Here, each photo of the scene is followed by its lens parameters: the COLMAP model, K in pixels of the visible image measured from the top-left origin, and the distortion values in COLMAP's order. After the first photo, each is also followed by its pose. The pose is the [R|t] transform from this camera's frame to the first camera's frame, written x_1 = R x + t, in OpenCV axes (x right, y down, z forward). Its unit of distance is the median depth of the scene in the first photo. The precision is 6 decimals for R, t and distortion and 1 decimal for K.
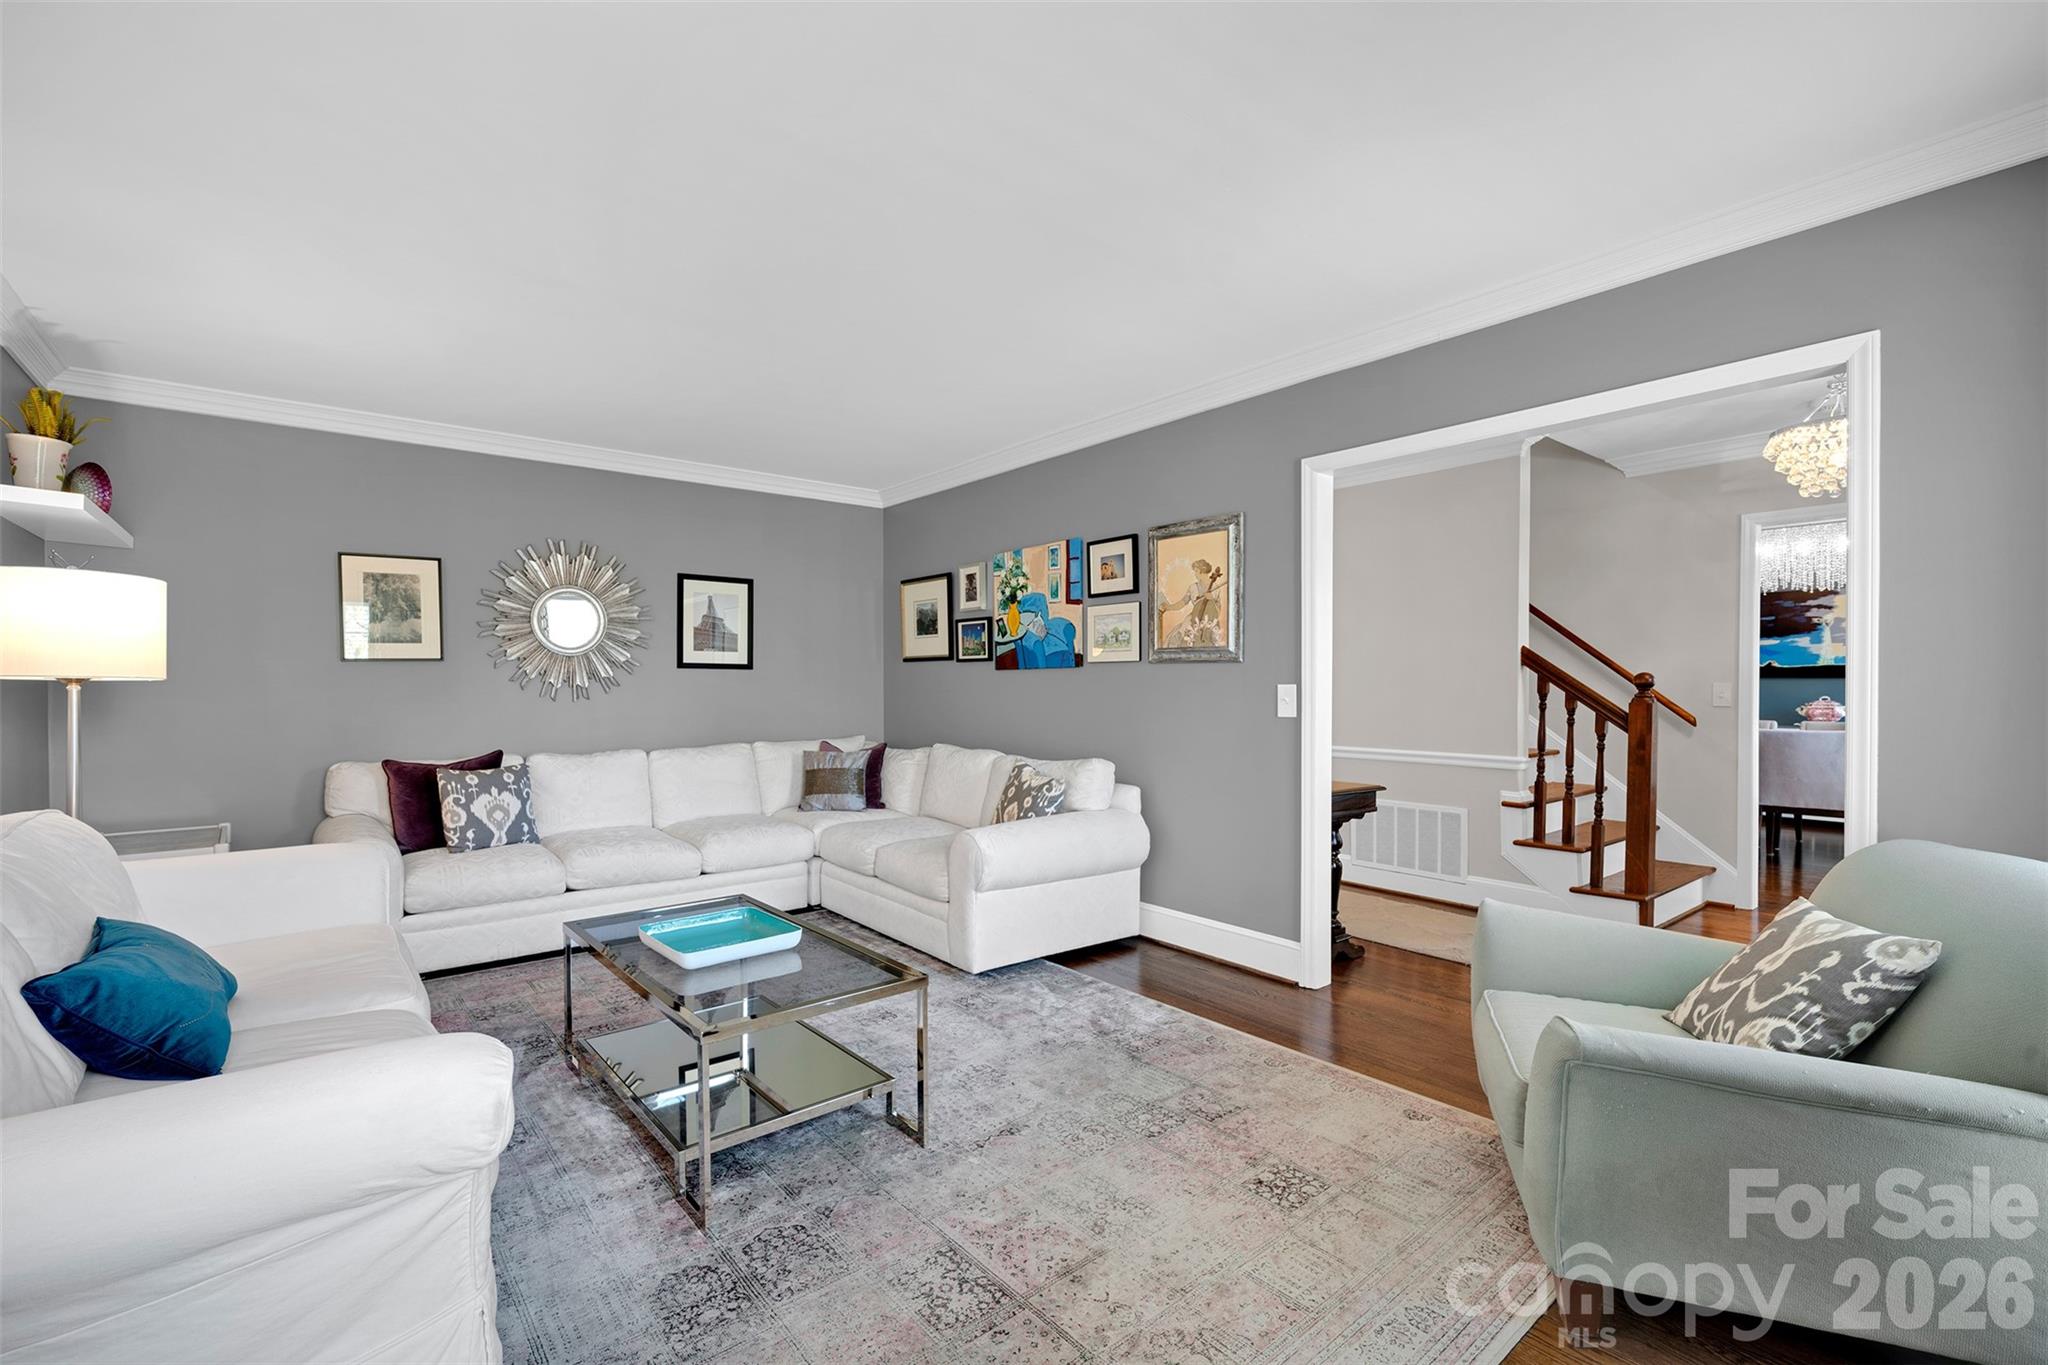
lens RADIAL K [[899.0, 0, 1010.0], [0, 899.0, 685.7], [0, 0, 1]] dist [0.002234, 0.001303]
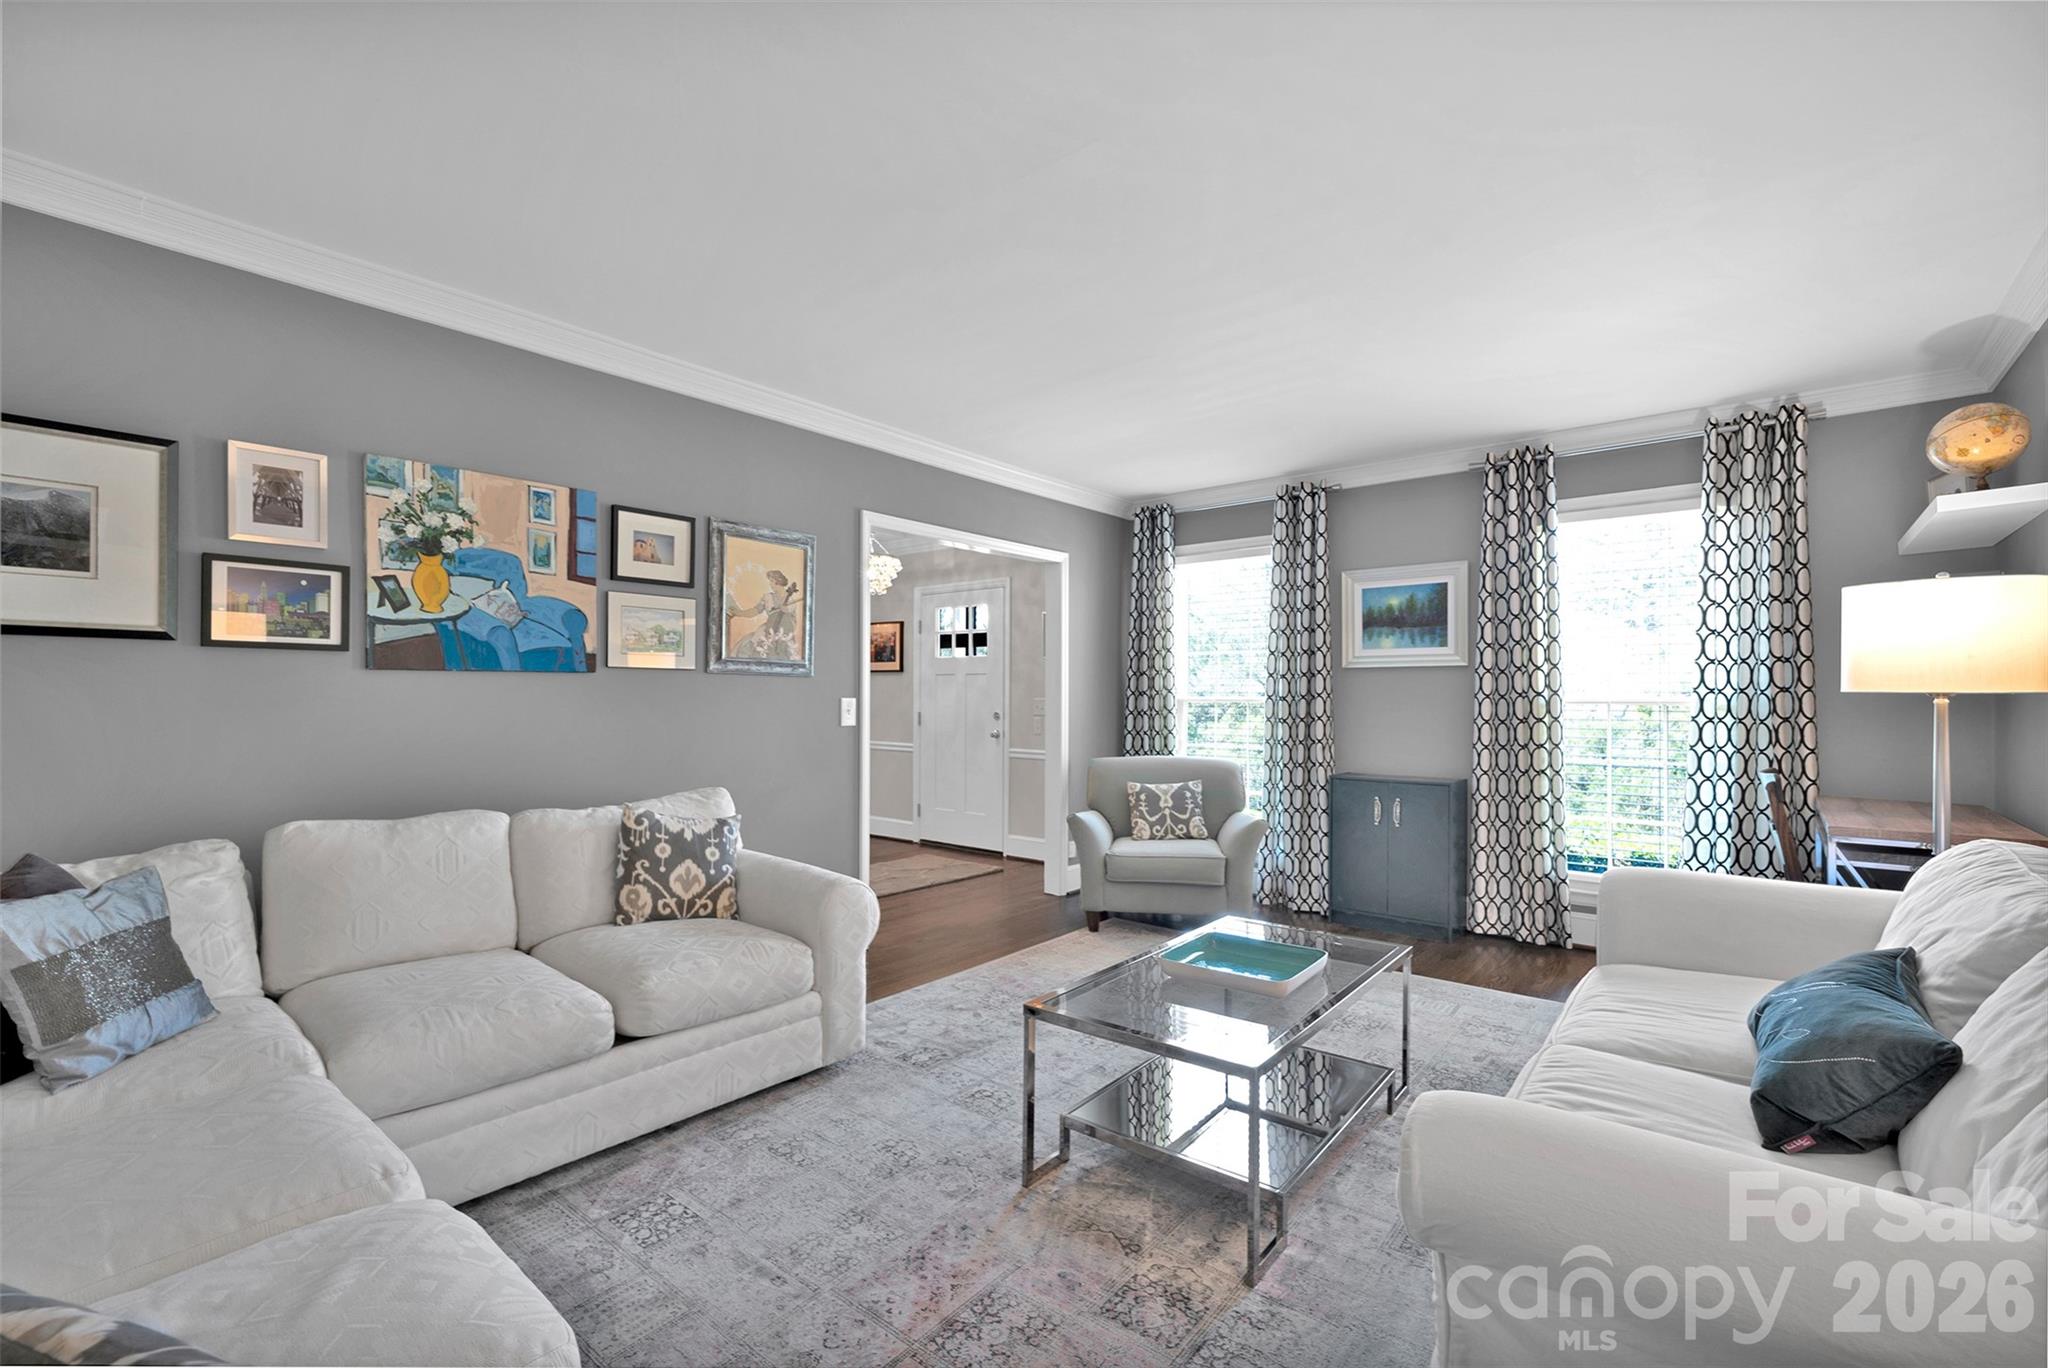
lens RADIAL K [[899.0, 0, 1019.9], [0, 899.0, 701.8], [0, 0, 1]] dist [0.002234, 0.001303]
pose [[-0.195790, 0.001869, 0.980644, -0.706419], [0.001435, 0.999998, -0.001619, 0.004212], [-0.980645, 0.001091, -0.195792, 0.824139]]
